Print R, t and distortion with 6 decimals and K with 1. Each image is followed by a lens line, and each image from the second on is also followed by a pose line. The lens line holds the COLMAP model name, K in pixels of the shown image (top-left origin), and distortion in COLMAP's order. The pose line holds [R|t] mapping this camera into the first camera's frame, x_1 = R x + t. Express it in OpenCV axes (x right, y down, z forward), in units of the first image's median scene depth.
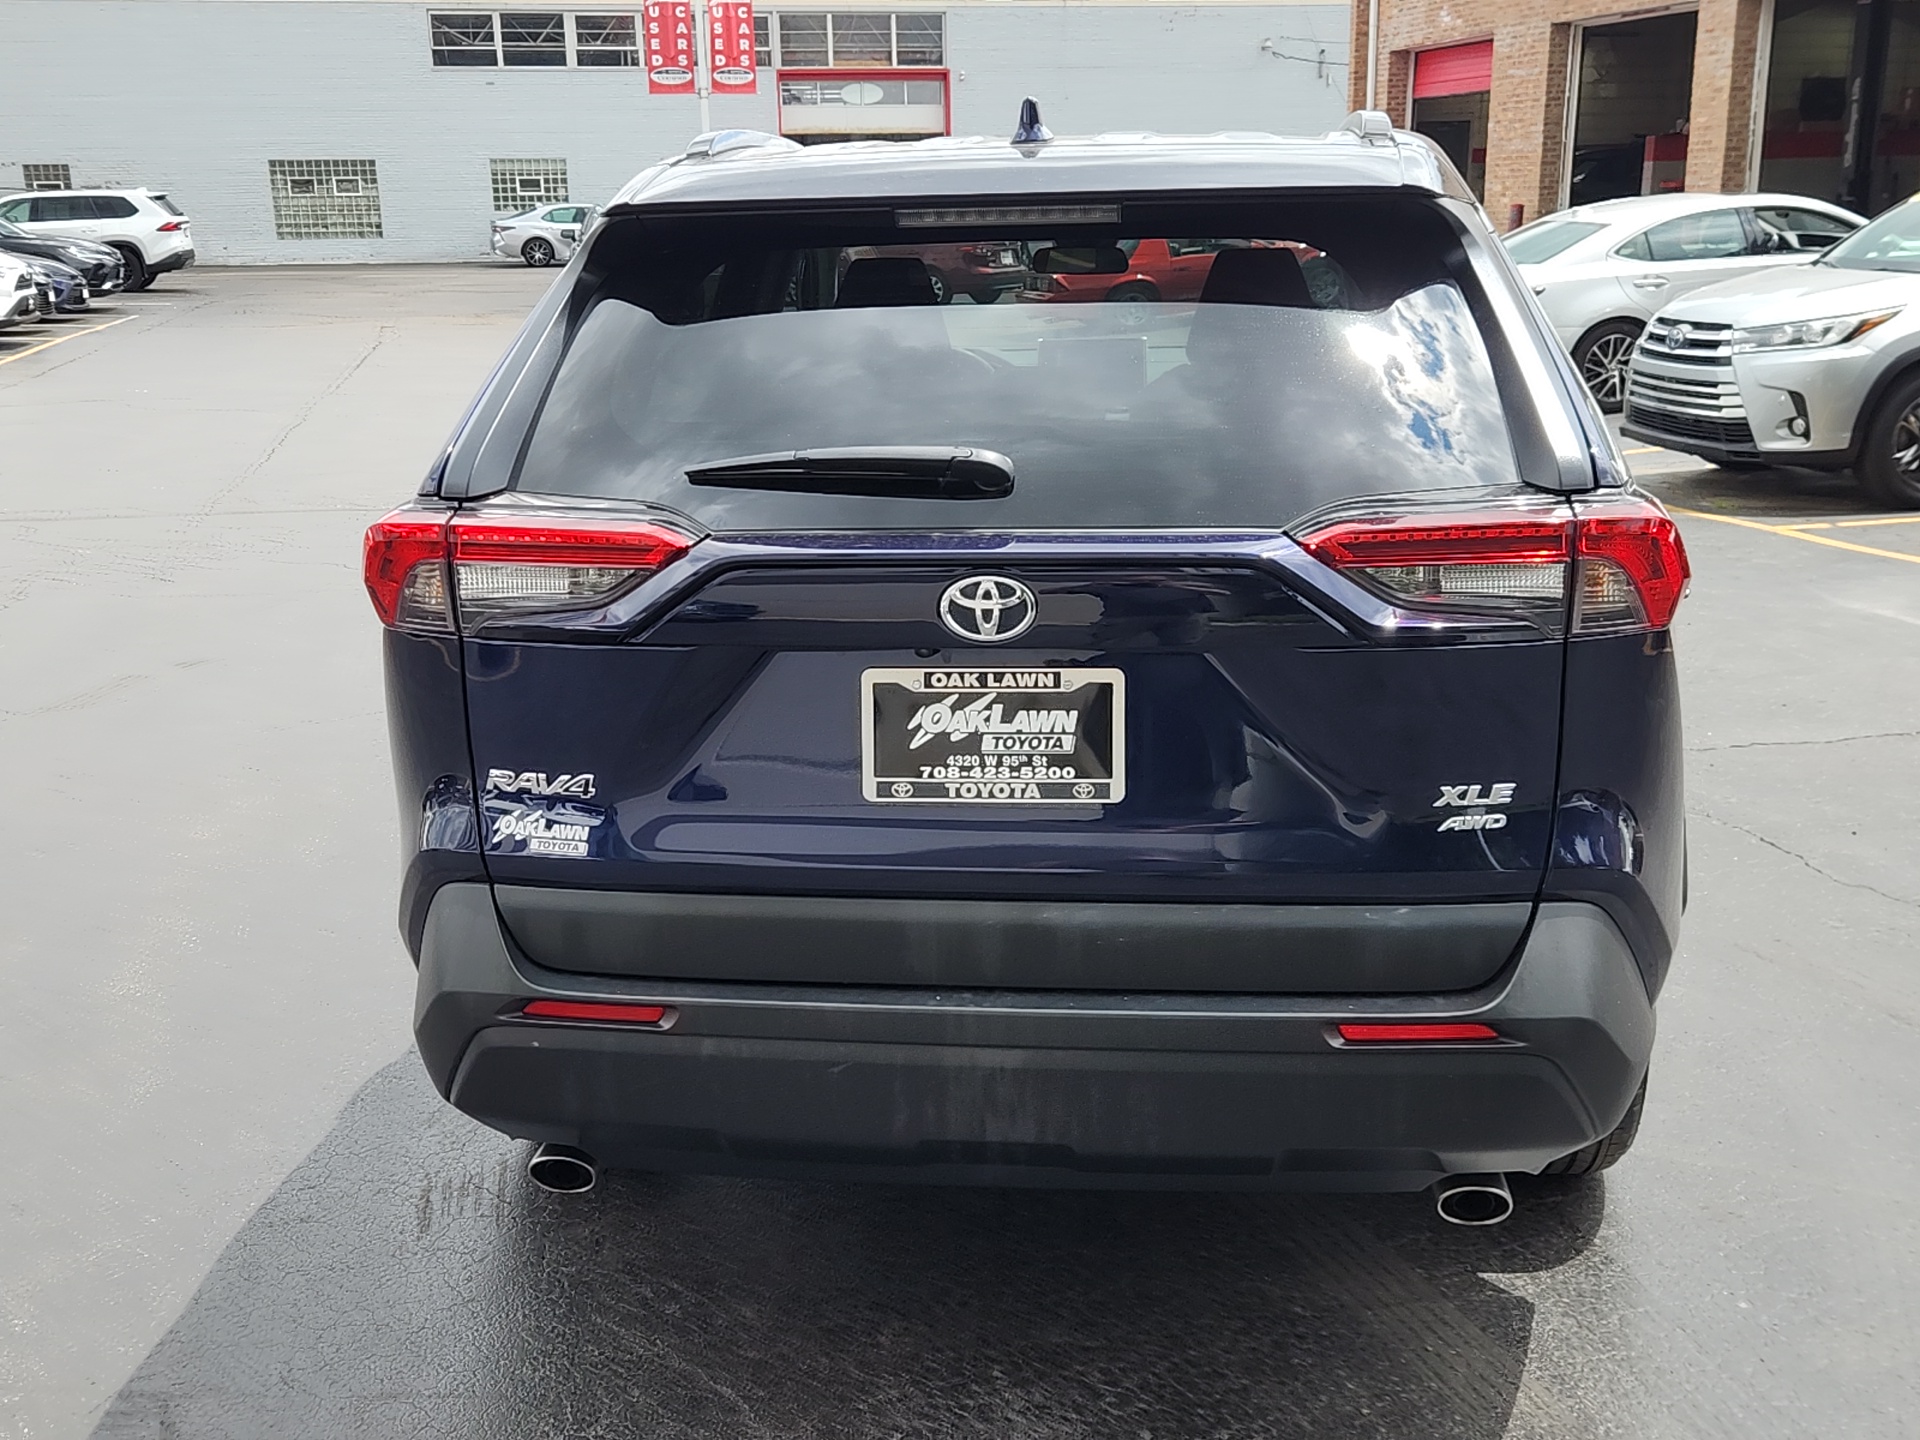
lens RADIAL K [[1909.9, 0, 956.1], [0, 1909.9, 744.0], [0, 0, 1]] dist [0.112144, -0.159393]
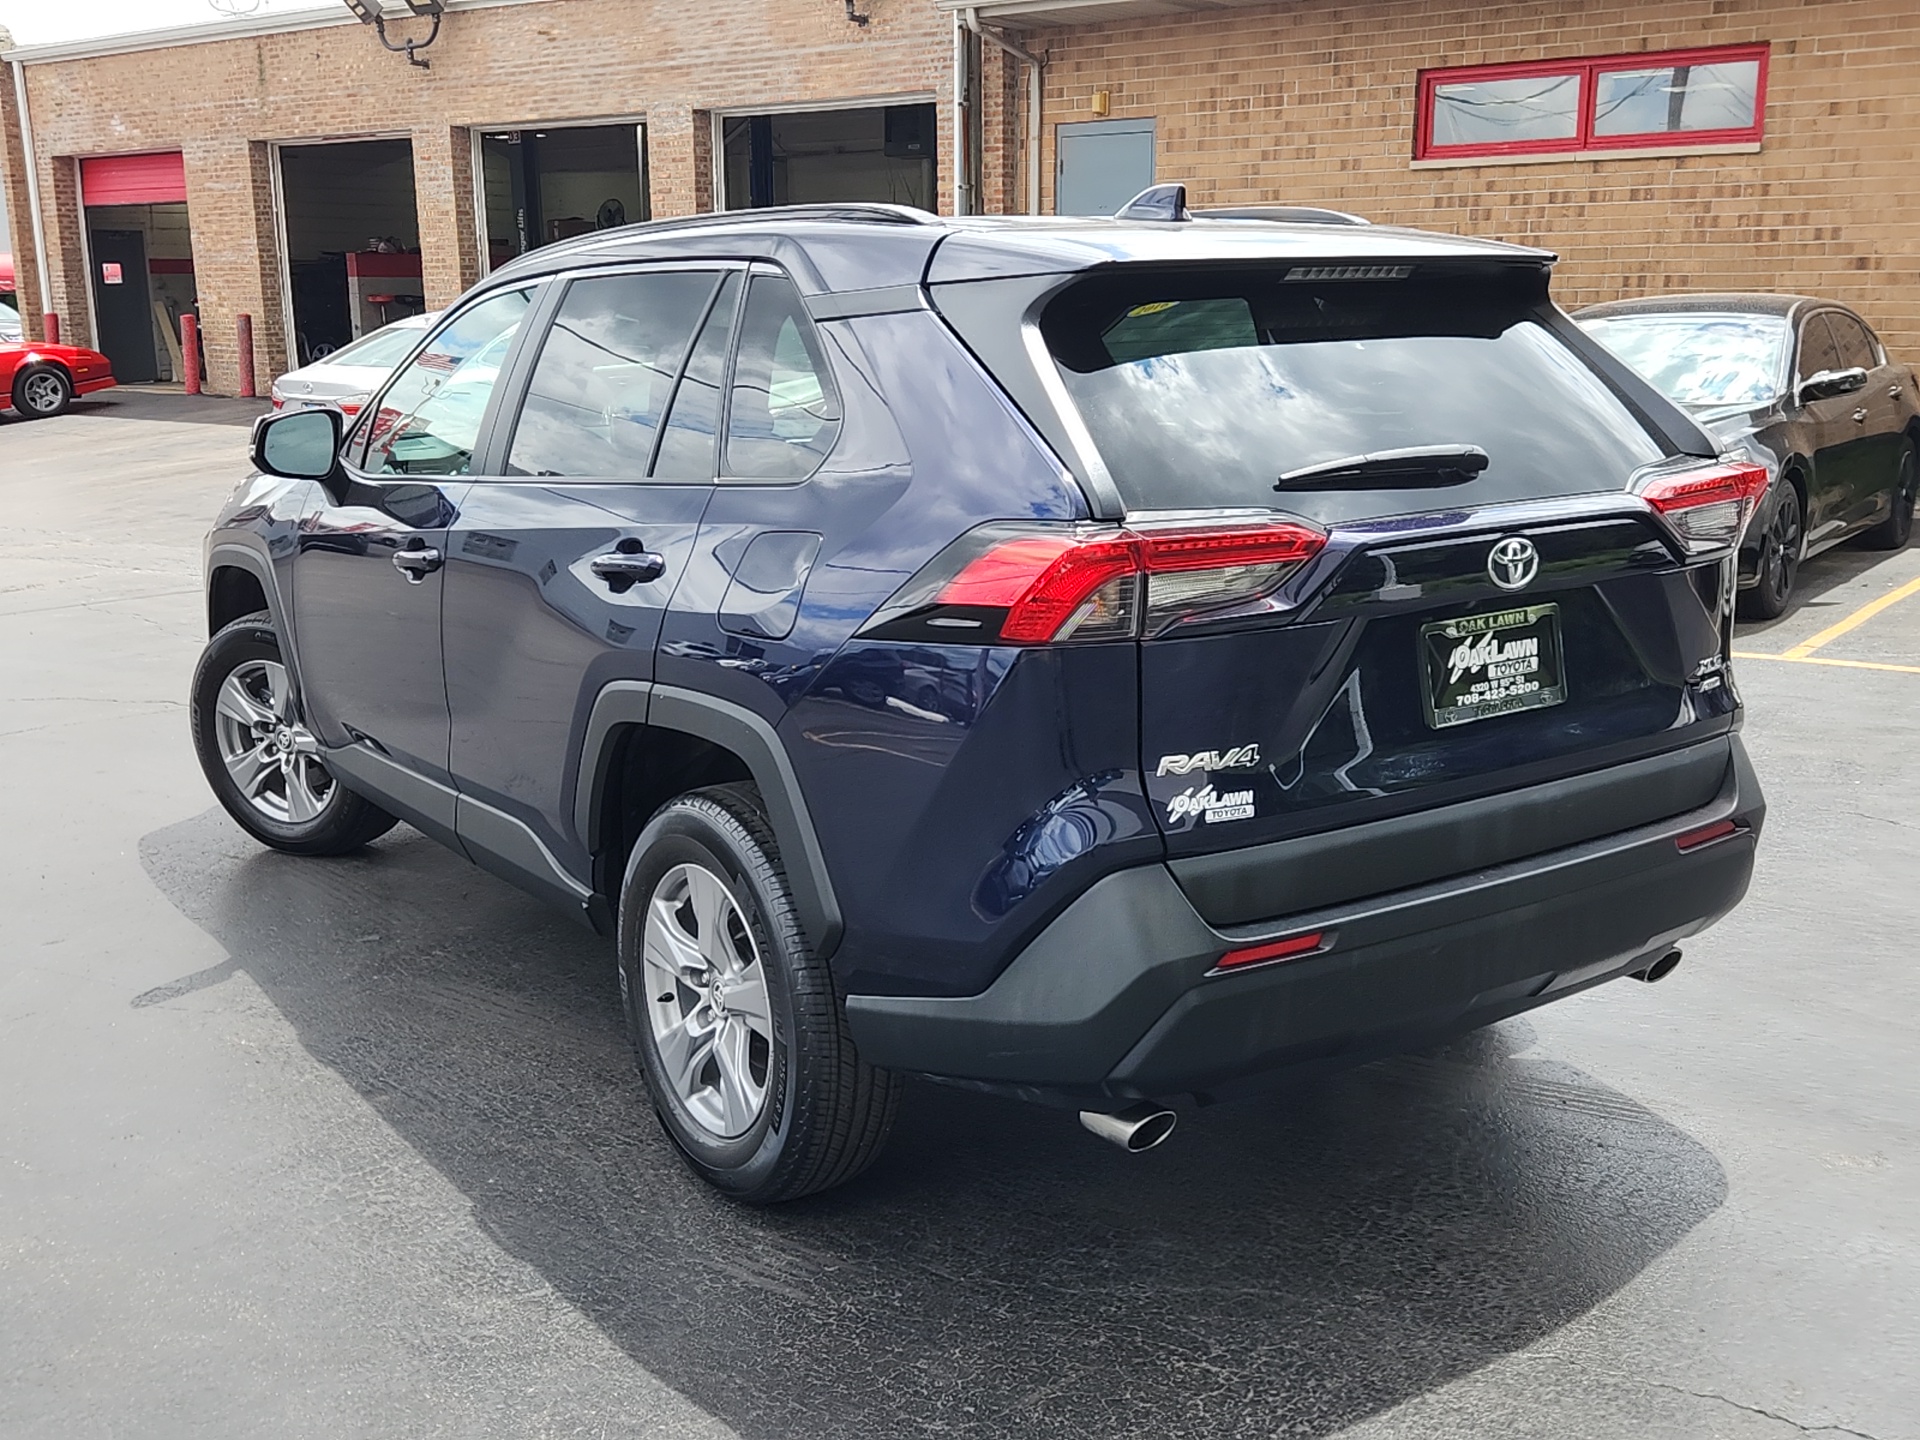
lens RADIAL K [[1910.9, 0, 946.6], [0, 1910.9, 730.1], [0, 0, 1]] dist [0.094966, -0.127935]
pose [[0.760263, -0.135154, 0.635401, -0.098383], [0.175366, 0.984503, -0.000417, -0.002259], [-0.625498, 0.111745, 0.772182, 0.020836]]
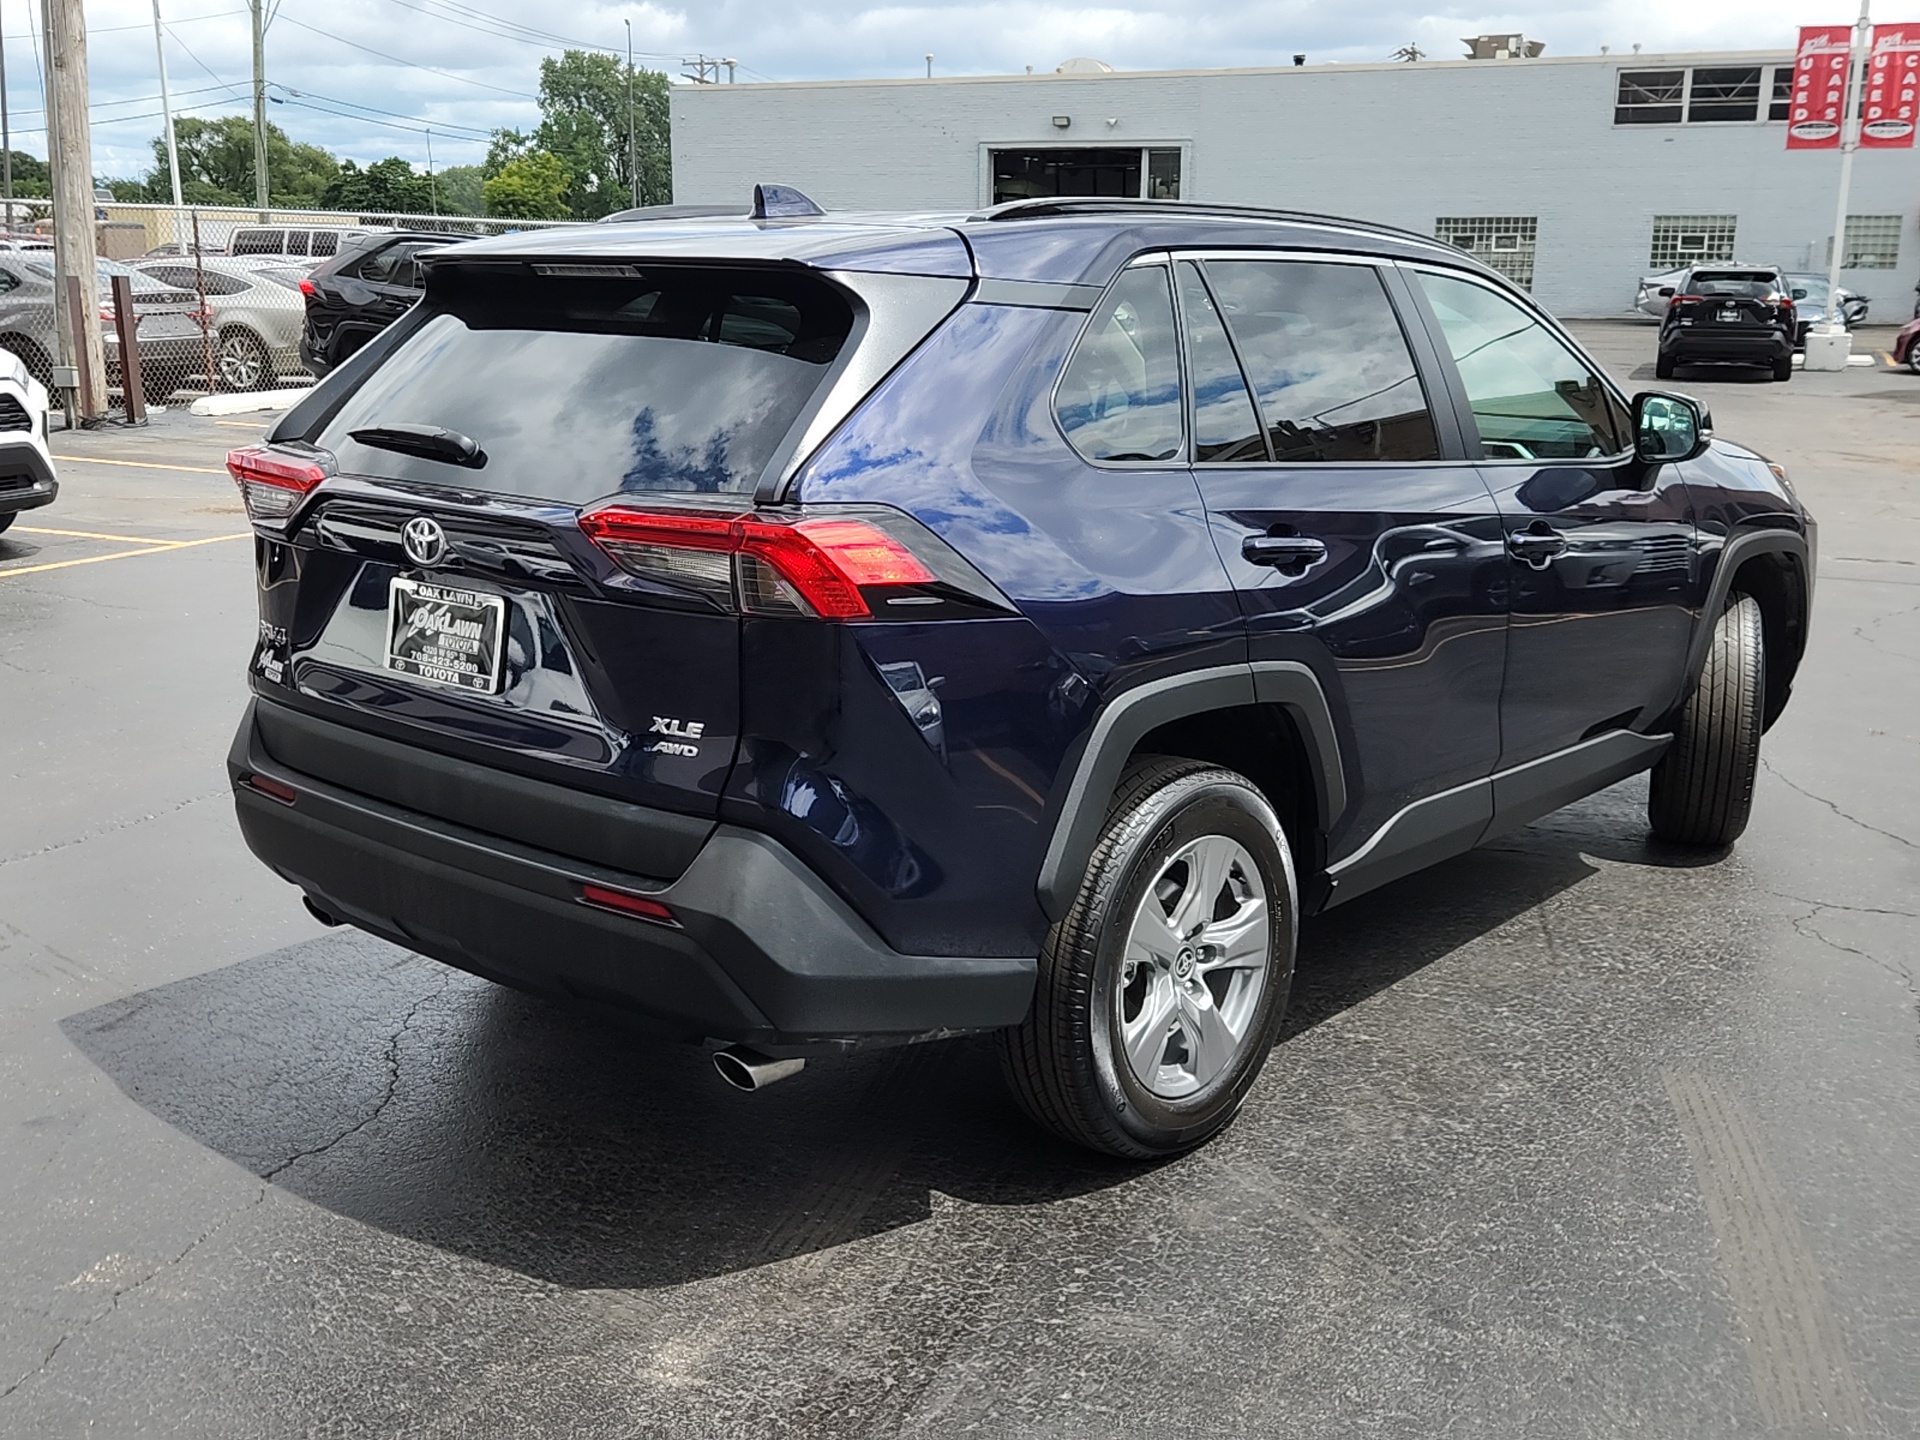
lens RADIAL K [[1910.9, 0, 946.6], [0, 1910.9, 730.1], [0, 0, 1]] dist [0.094966, -0.127935]
pose [[0.824587, 0.159388, -0.542818, 0.089274], [-0.177122, 0.983988, 0.019866, -0.002354], [0.537293, 0.079764, 0.839615, 0.001668]]
